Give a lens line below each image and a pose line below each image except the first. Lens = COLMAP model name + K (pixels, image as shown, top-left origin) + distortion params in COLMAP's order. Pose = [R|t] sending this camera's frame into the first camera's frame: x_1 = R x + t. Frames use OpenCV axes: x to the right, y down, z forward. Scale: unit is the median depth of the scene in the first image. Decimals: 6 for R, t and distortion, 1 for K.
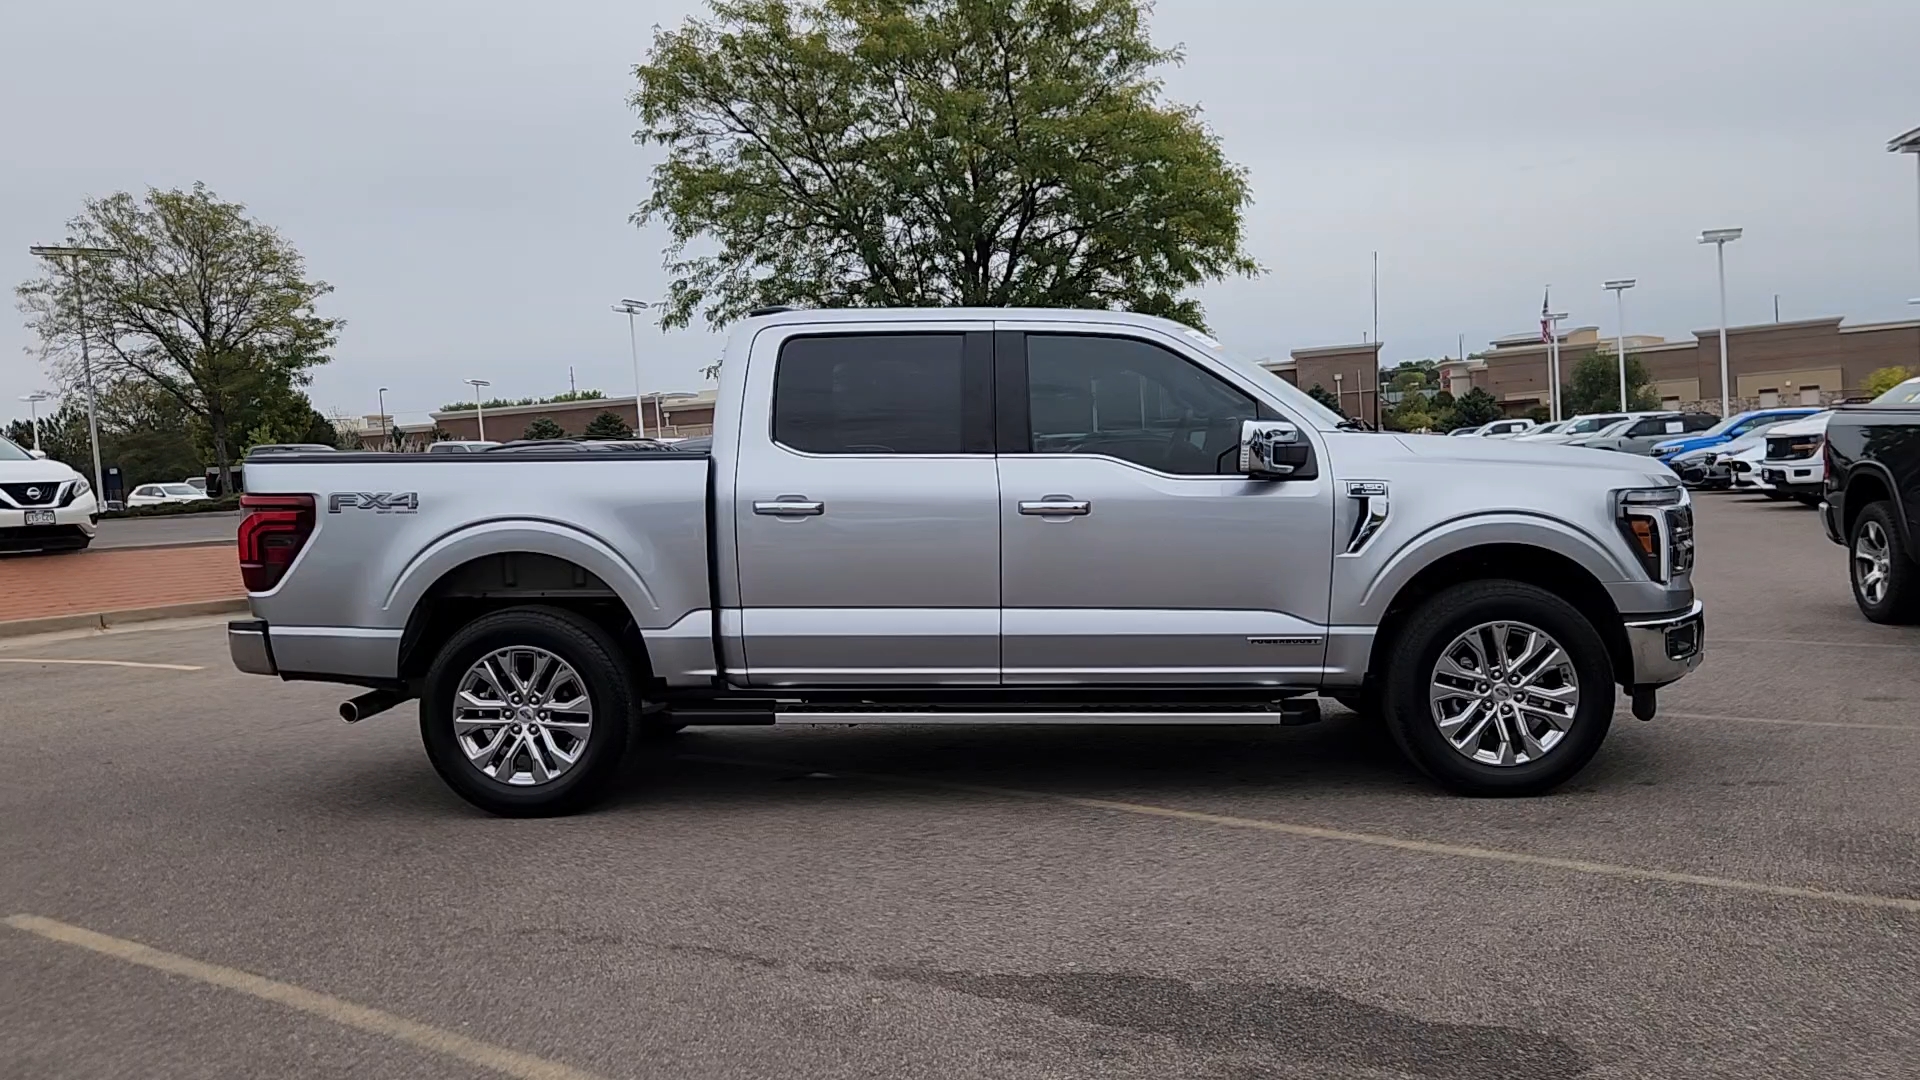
lens RADIAL K [[1623.1, 0, 946.7], [0, 1623.1, 562.4], [0, 0, 1]] dist [0.035832, -0.026908]
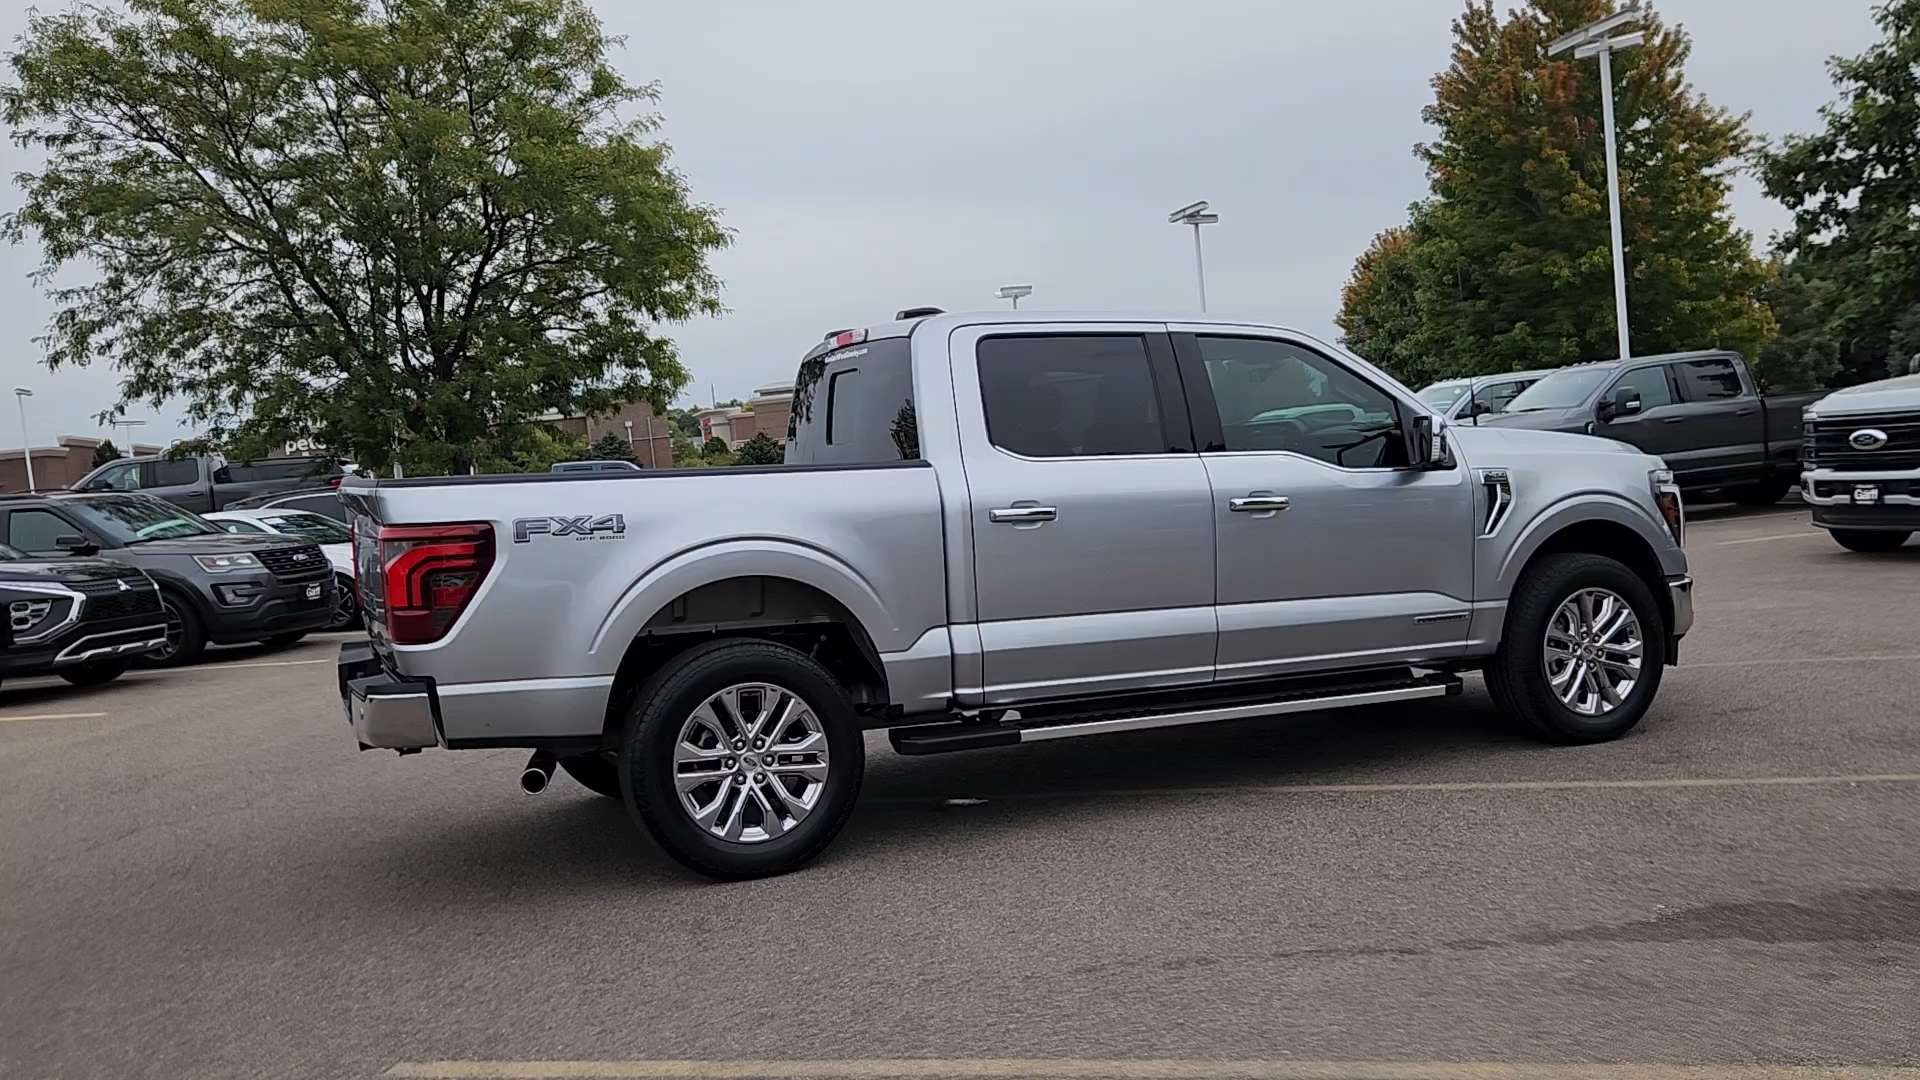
lens RADIAL K [[1623.1, 0, 946.7], [0, 1623.1, 562.4], [0, 0, 1]] dist [0.035832, -0.026908]
pose [[0.898925, -0.051117, 0.435111, -0.542889], [0.064253, 0.997813, -0.015521, 0.006573], [-0.433366, 0.041909, 0.900243, 0.158036]]
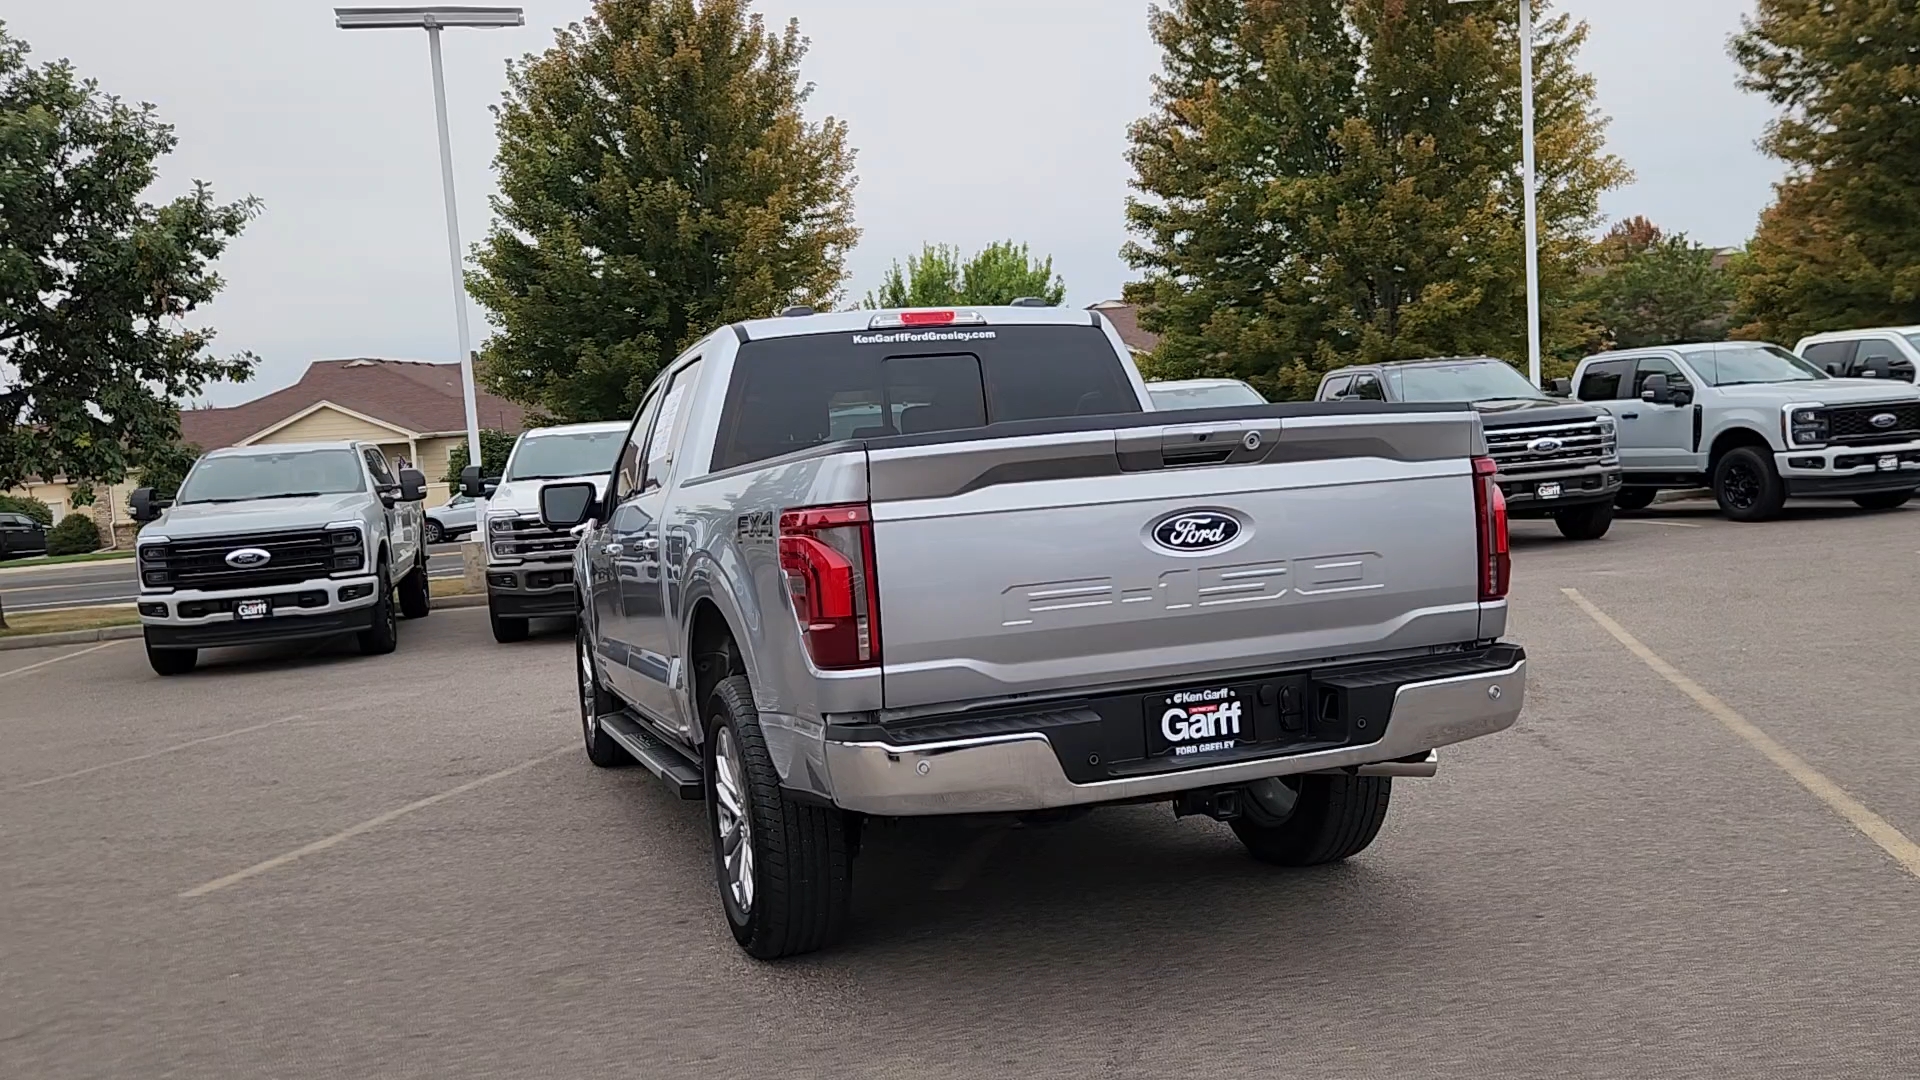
lens RADIAL K [[1623.1, 0, 946.7], [0, 1623.1, 562.4], [0, 0, 1]] dist [0.035832, -0.026908]
pose [[-0.369679, 0.011243, 0.929091, -0.986226], [0.149984, 0.987536, 0.047728, -0.065386], [-0.916974, 0.156992, -0.366758, 1.480722]]
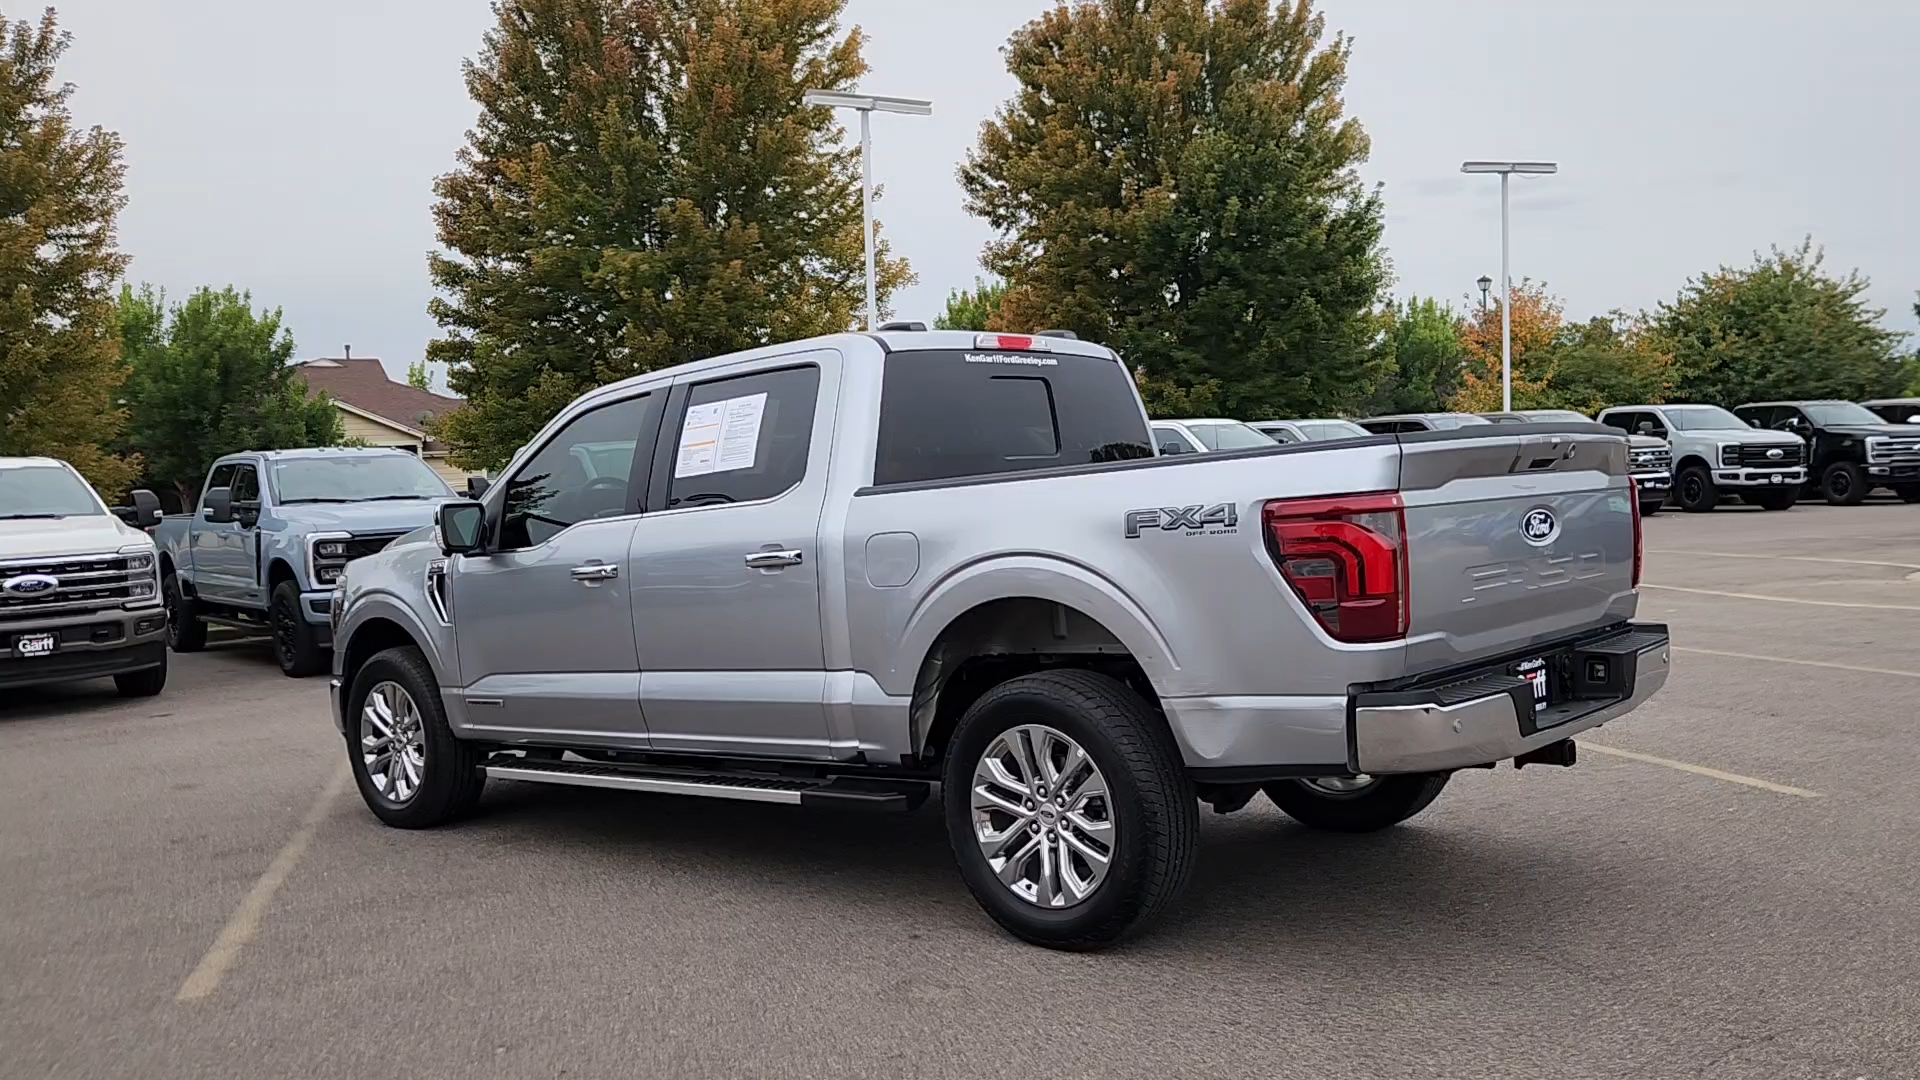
lens RADIAL K [[1623.1, 0, 946.7], [0, 1623.1, 562.4], [0, 0, 1]] dist [0.035832, -0.026908]
pose [[-0.776548, 0.053480, 0.627784, -0.697034], [0.127845, 0.989038, 0.073885, -0.106591], [-0.616951, 0.137635, -0.774873, 1.917248]]
